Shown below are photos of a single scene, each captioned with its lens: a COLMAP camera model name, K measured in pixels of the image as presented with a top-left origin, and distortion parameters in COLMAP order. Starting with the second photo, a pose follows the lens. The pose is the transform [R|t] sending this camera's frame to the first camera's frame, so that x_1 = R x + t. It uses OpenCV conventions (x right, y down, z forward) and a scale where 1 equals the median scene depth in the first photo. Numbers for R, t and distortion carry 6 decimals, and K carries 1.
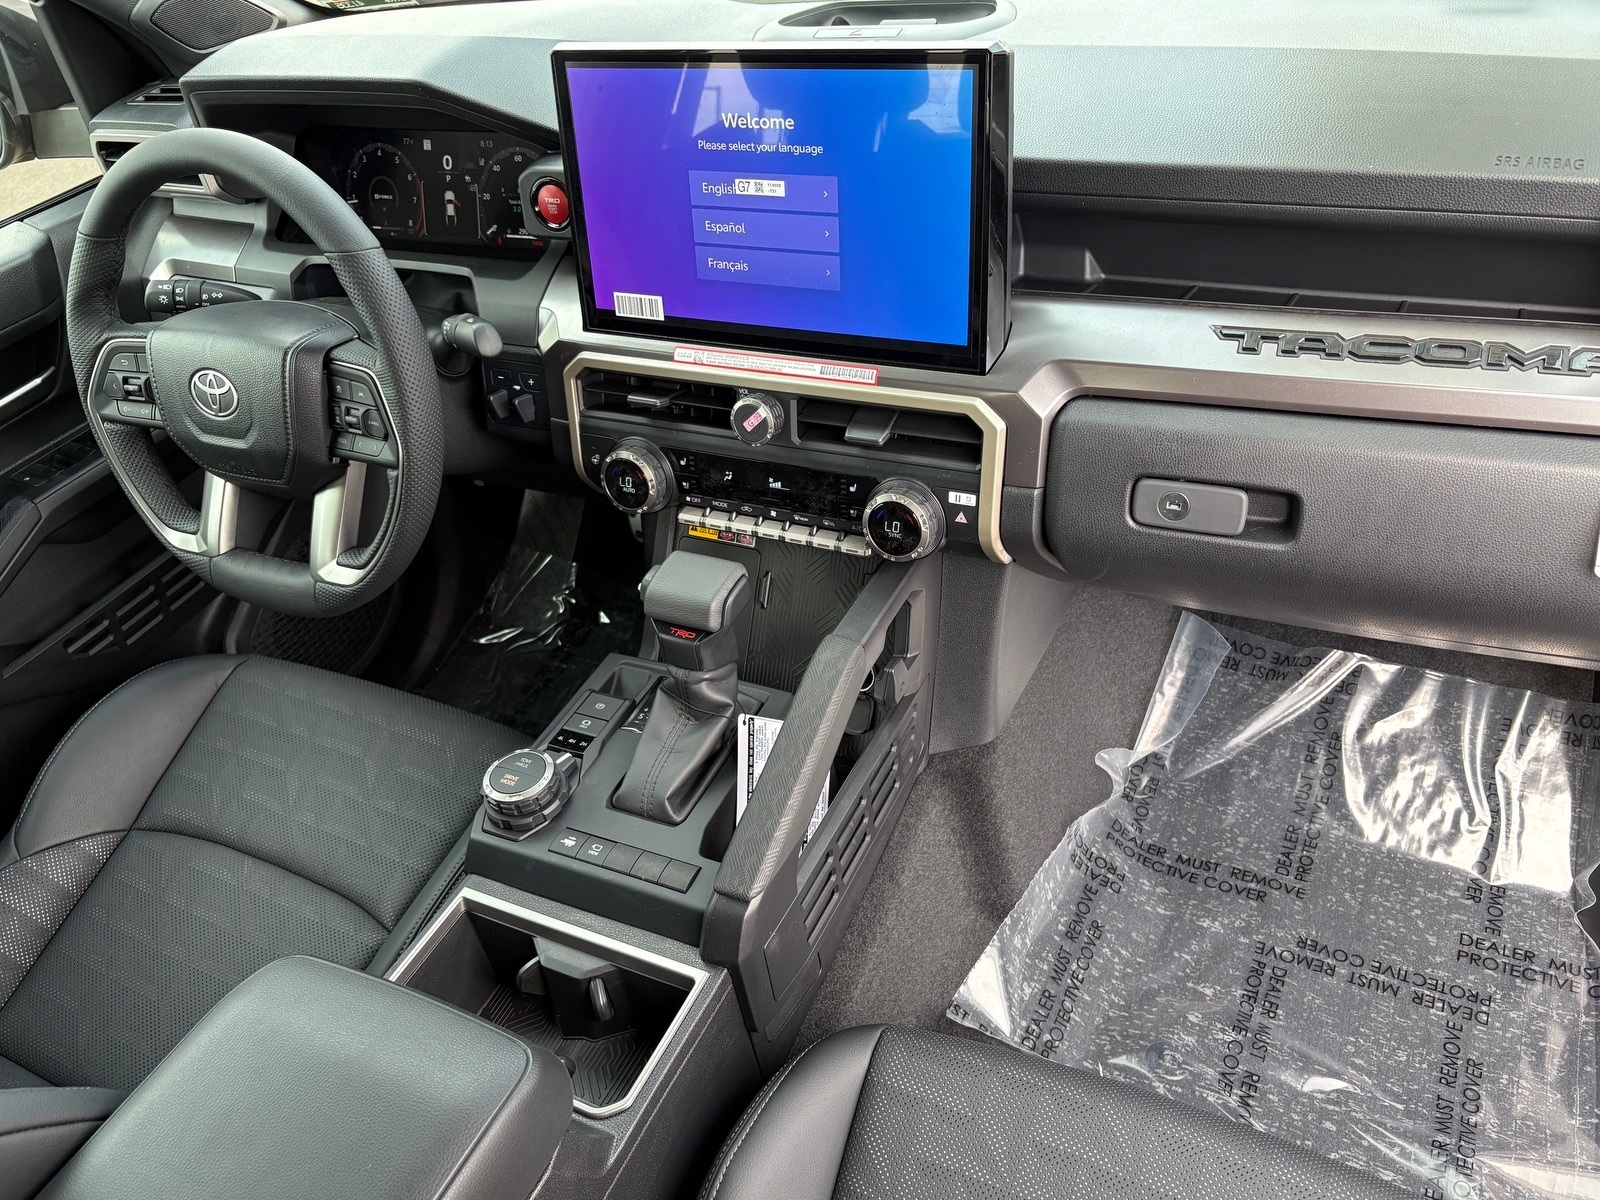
lens RADIAL K [[1240.6, 0, 803.6], [0, 1240.6, 607.7], [0, 0, 1]] dist [0.032815, -0.042356]
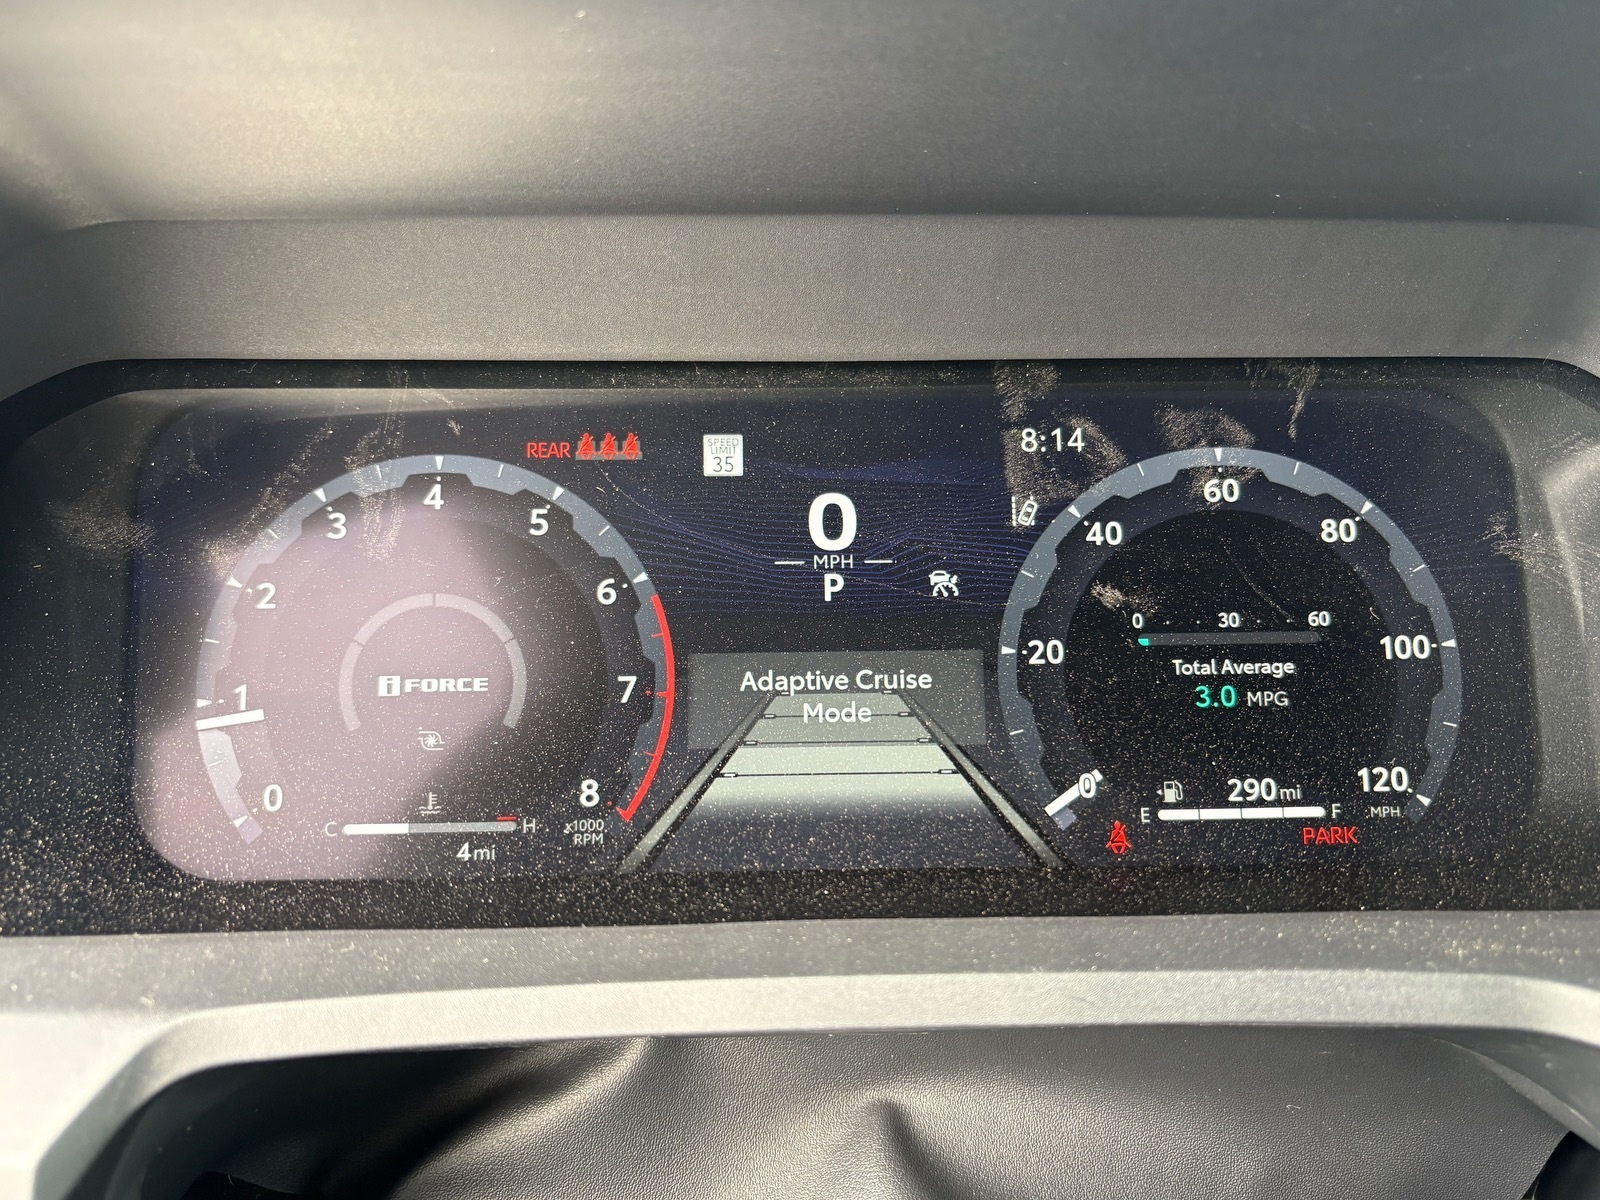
lens RADIAL K [[1324.3, 0, 797.2], [0, 1324.3, 590.8], [0, 0, 1]] dist [0.045991, -0.046960]
pose [[0.873881, 0.037682, 0.484677, -0.484161], [0.201330, 0.879422, -0.431374, -0.286932], [-0.442491, 0.474550, 0.760923, 0.975038]]
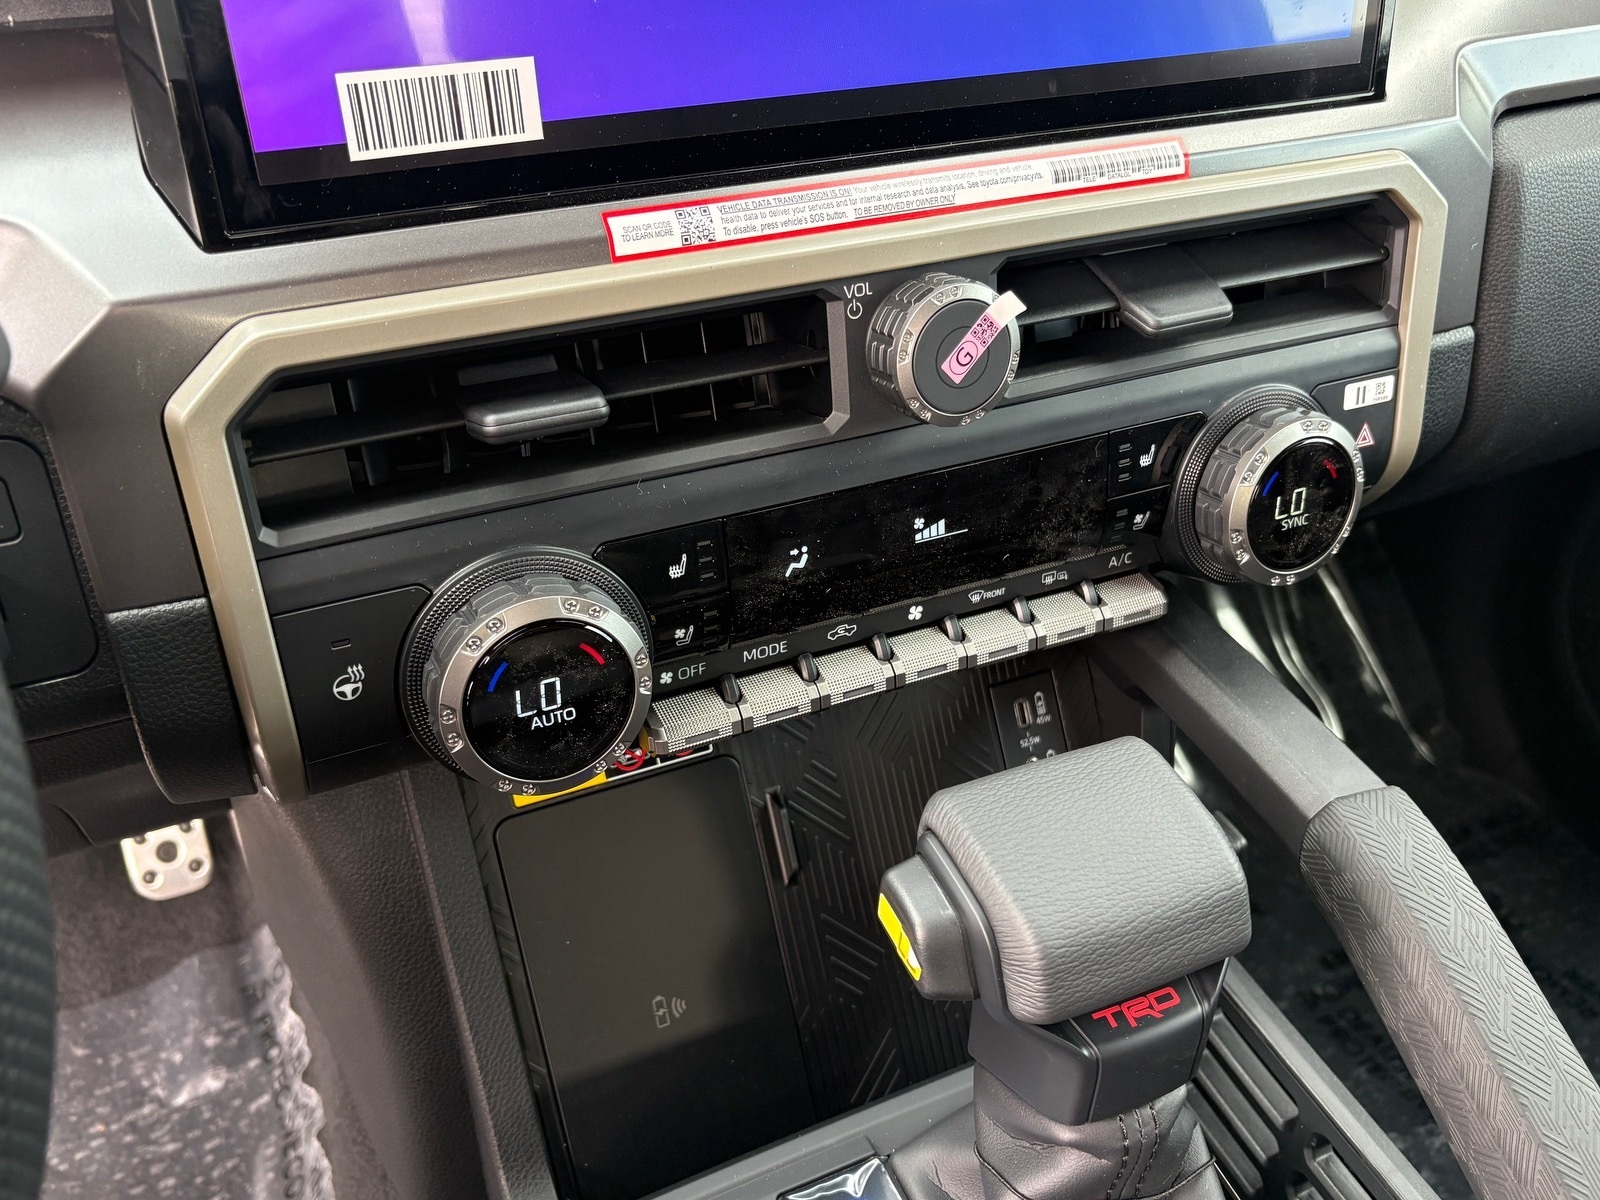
lens RADIAL K [[1419.2, 0, 800.6], [0, 1419.2, 604.6], [0, 0, 1]] dist [0.010898, -0.012873]
pose [[0.609258, -0.334150, 0.719130, -0.352496], [0.394031, 0.914568, 0.091132, -0.130961], [-0.688145, 0.227837, 0.688874, 0.725403]]
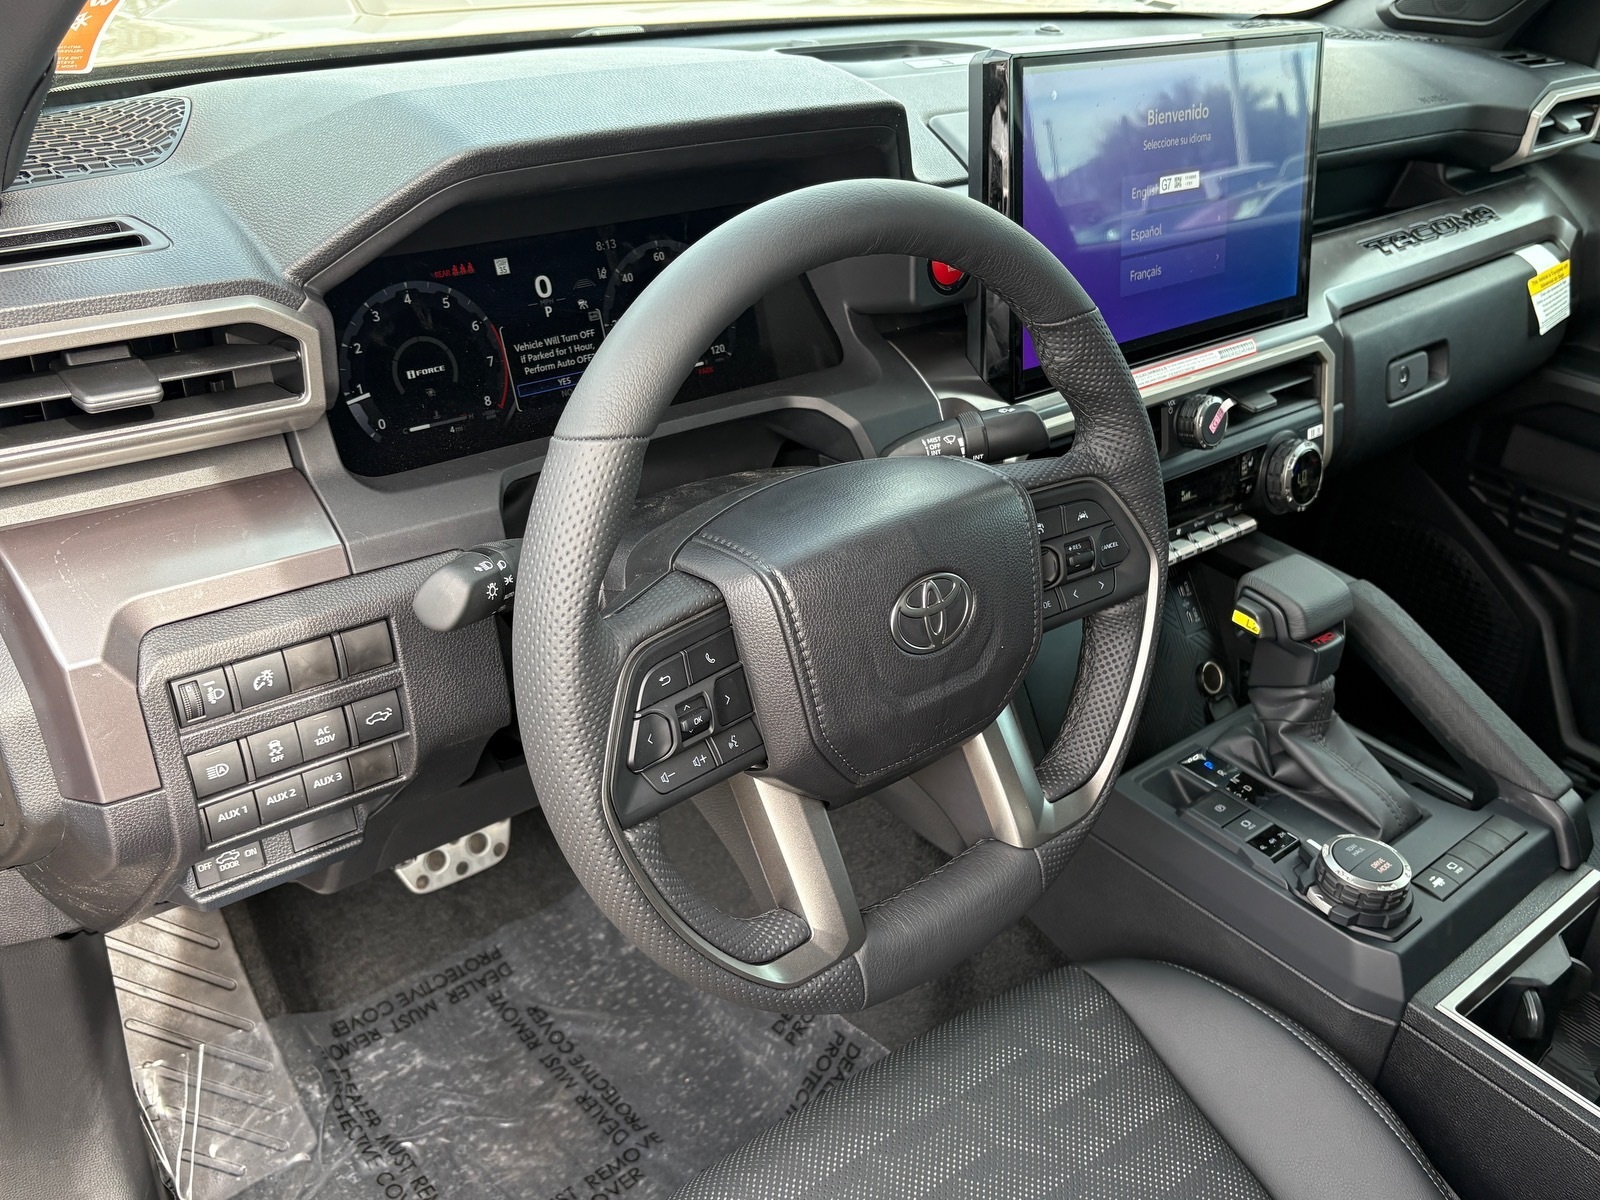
lens RADIAL K [[1457.4, 0, 791.1], [0, 1457.4, 609.5], [0, 0, 1]] dist [0.036931, -0.044274]
pose [[0.378725, -0.313742, 0.870708, -1.093676], [0.480363, 0.870783, 0.104829, -0.277237], [-0.791087, 0.378555, 0.480498, 0.725961]]
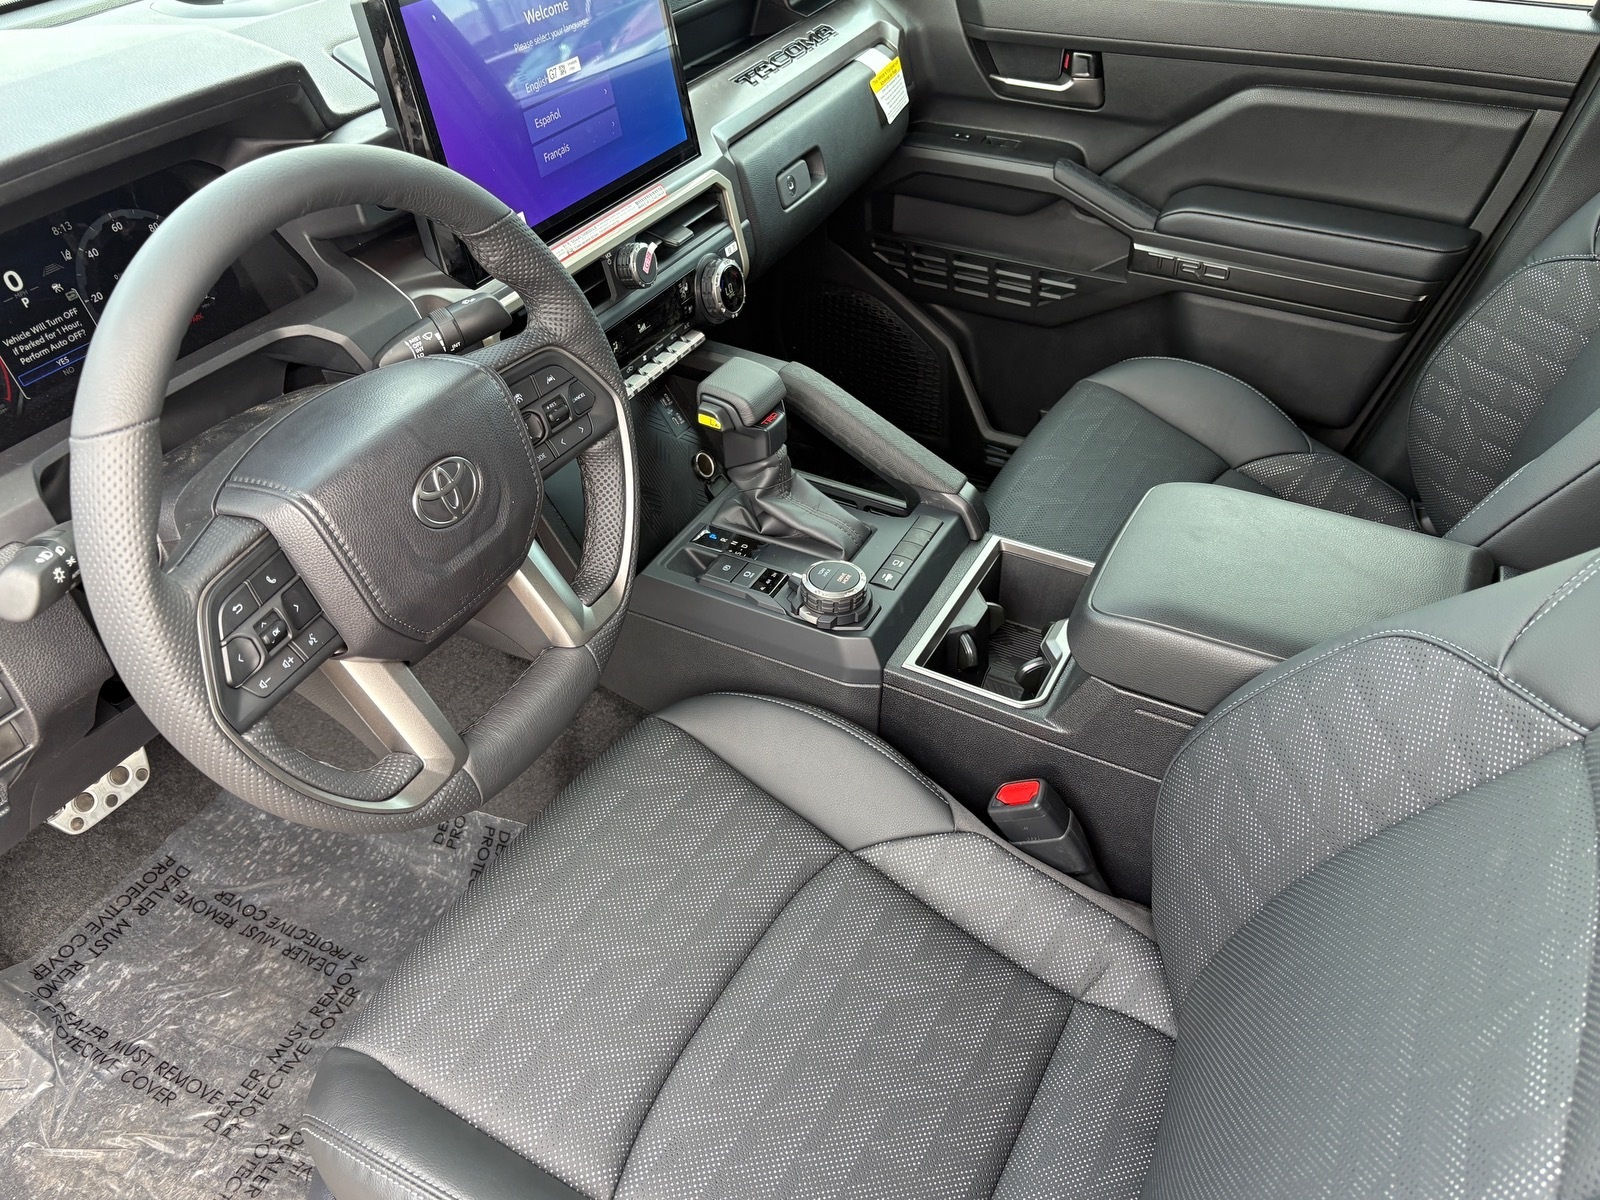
lens RADIAL K [[1324.3, 0, 788.6], [0, 1324.3, 603.8], [0, 0, 1]] dist [0.045991, -0.046960]
pose [[0.012824, -0.493121, 0.869866, -1.179164], [0.620321, 0.686222, 0.379869, -0.298828], [-0.784243, 0.534725, 0.314693, 0.635221]]
